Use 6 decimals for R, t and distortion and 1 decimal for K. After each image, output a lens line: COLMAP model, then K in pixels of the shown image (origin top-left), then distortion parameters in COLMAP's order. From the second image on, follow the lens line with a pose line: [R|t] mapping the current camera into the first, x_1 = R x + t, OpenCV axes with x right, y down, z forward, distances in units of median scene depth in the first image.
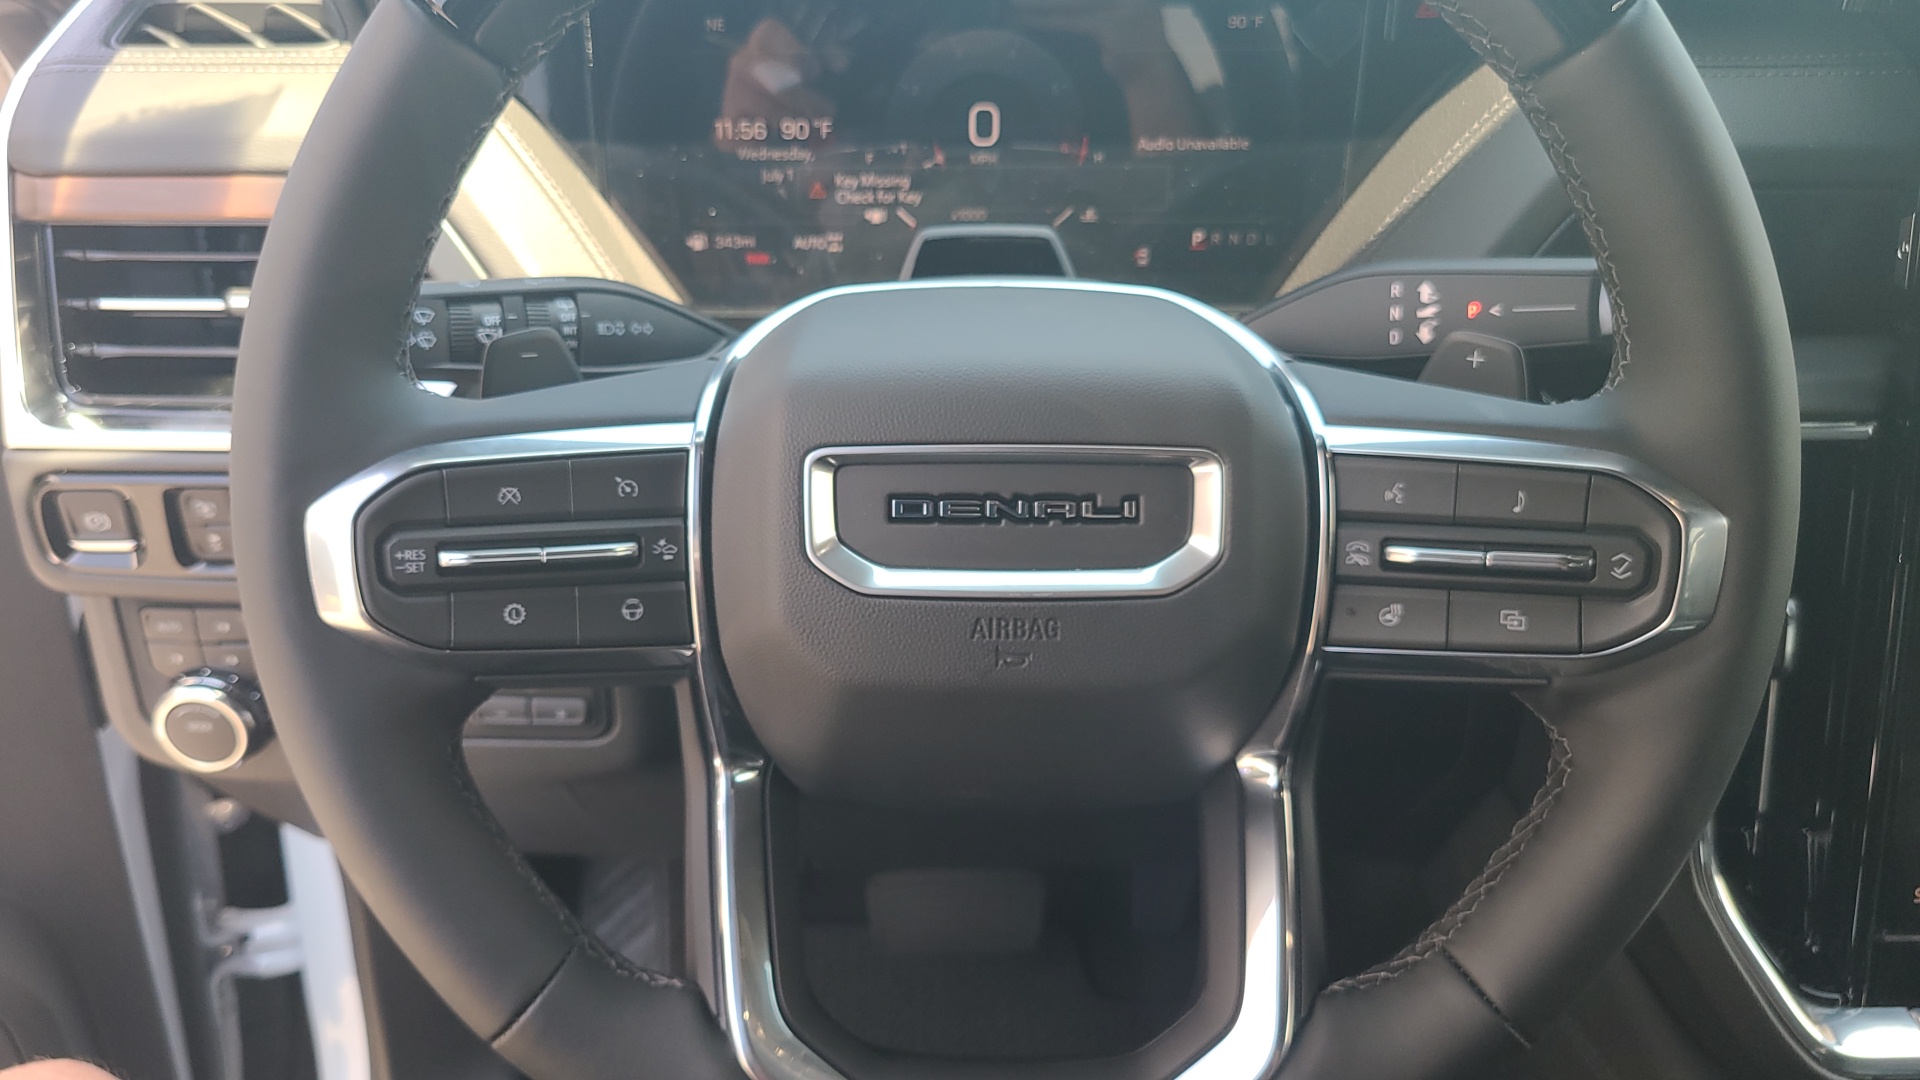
lens RADIAL K [[1435.1, 0, 966.7], [0, 1435.1, 497.4], [0, 0, 1]] dist [0.054582, -0.029253]
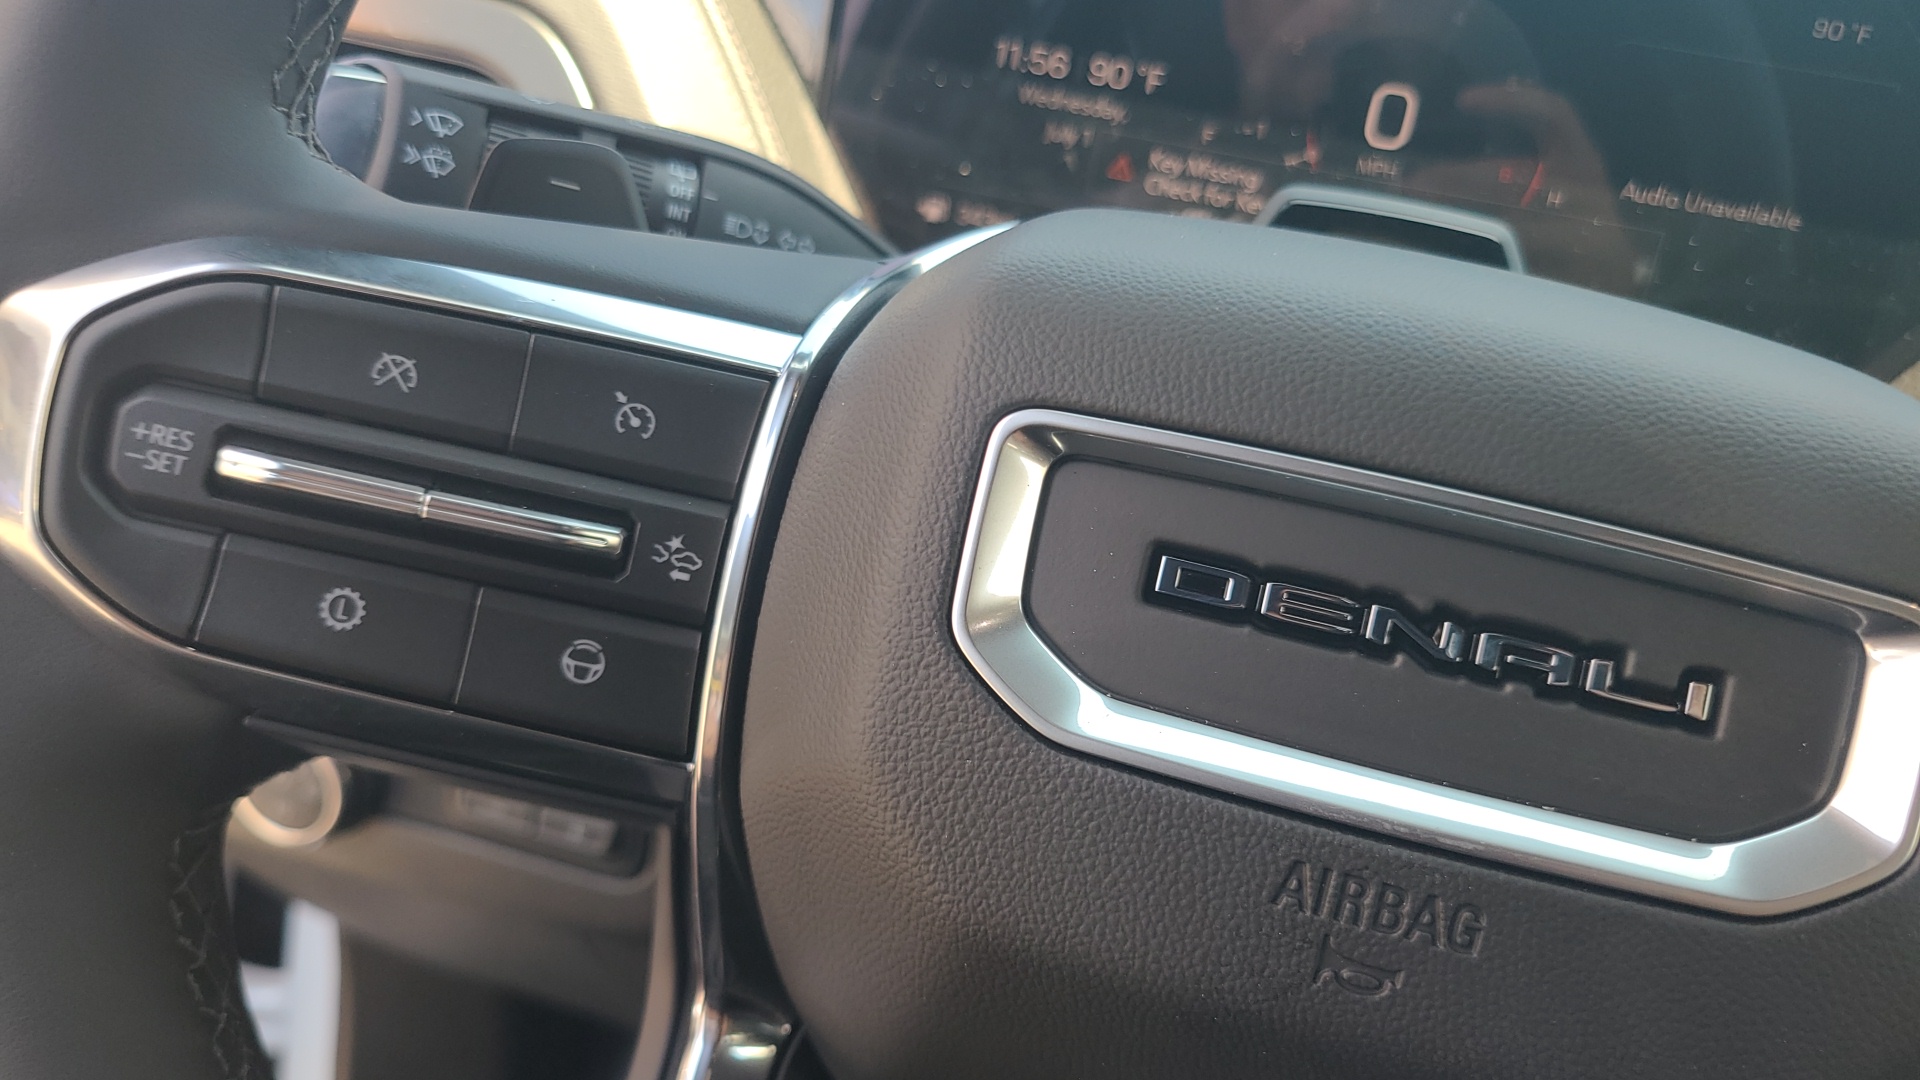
lens RADIAL K [[1470.4, 0, 994.2], [0, 1470.4, 596.2], [0, 0, 1]] dist [-0.014725, 0.027326]
pose [[0.964839, 0.225890, -0.134386, -0.029100], [-0.234312, 0.970856, -0.050357, 0.038189], [0.119094, 0.080075, 0.989649, 0.411646]]
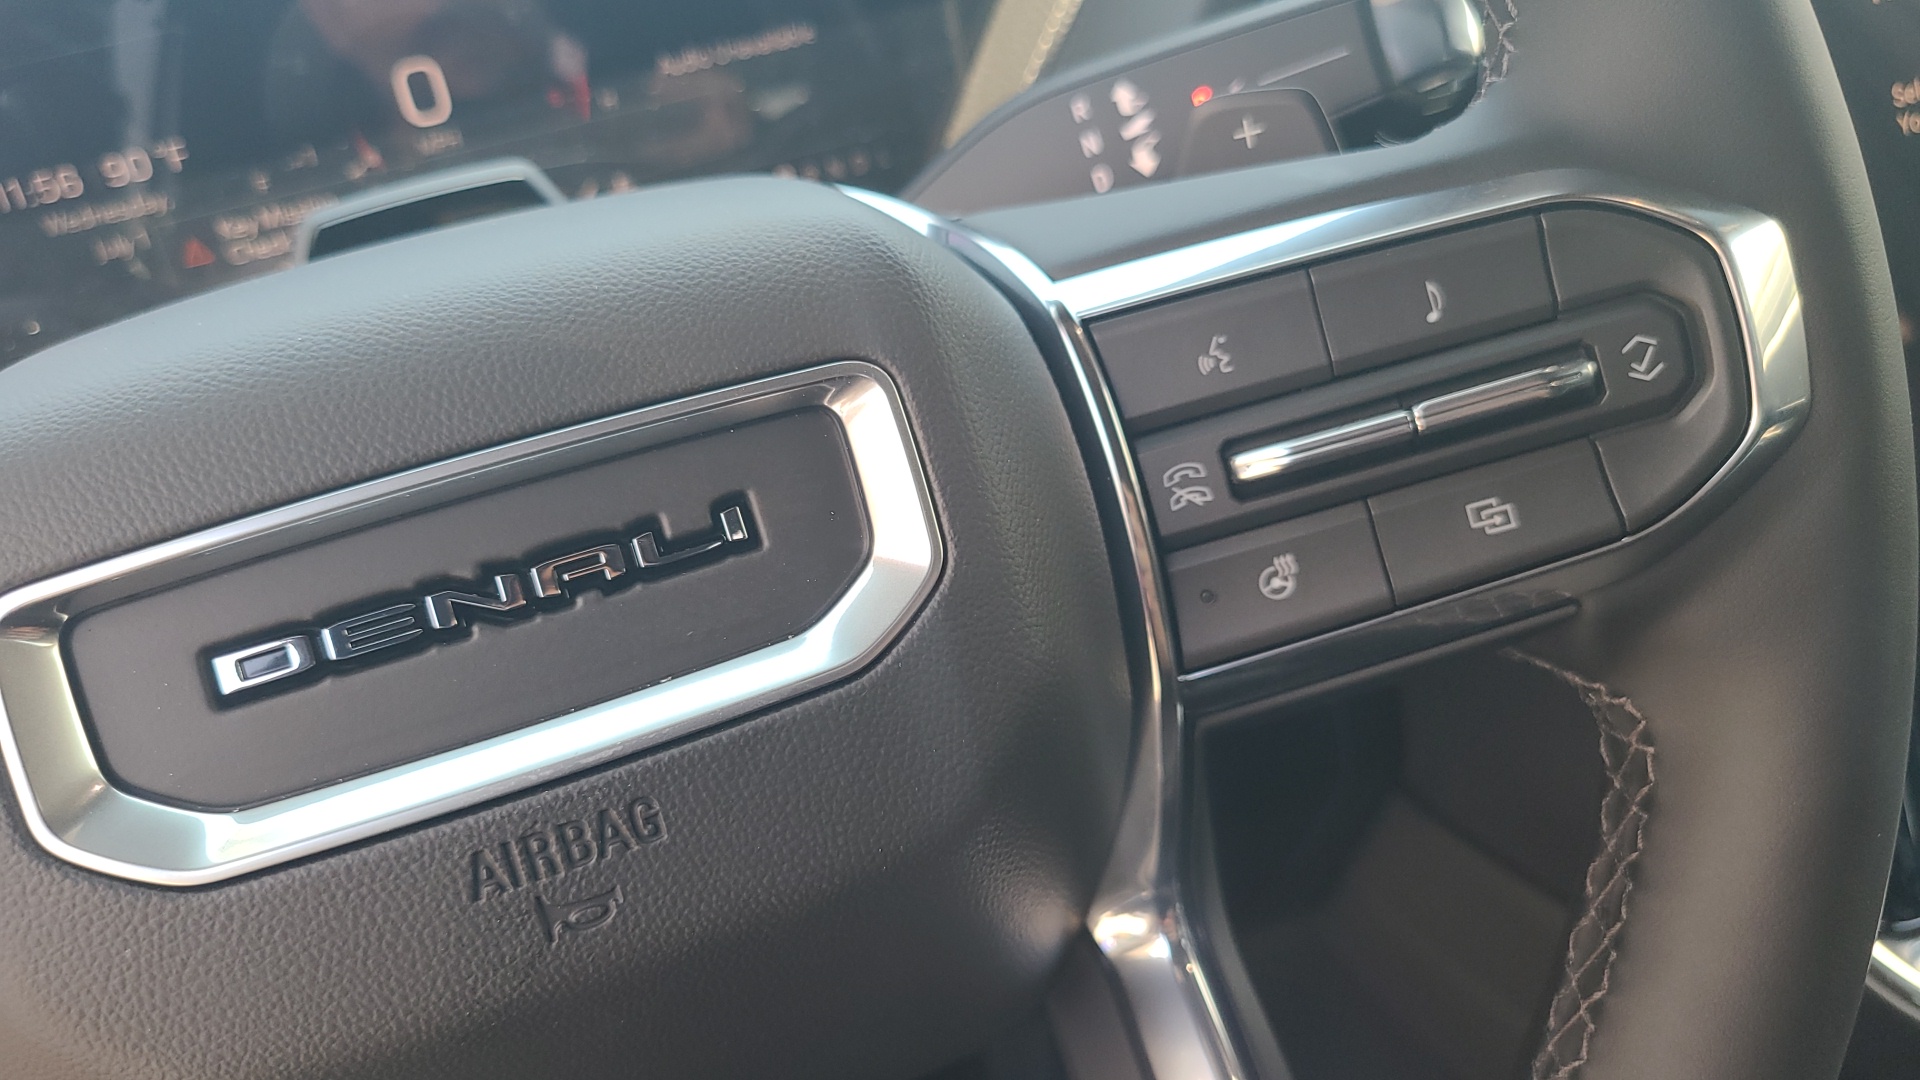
lens RADIAL K [[1435.1, 0, 925.2], [0, 1435.1, 553.2], [0, 0, 1]] dist [0.054582, -0.029253]
pose [[0.940669, -0.296394, 0.165204, 0.070380], [0.304007, 0.952409, -0.022287, 0.036364], [-0.150736, 0.071188, 0.986008, 0.398851]]
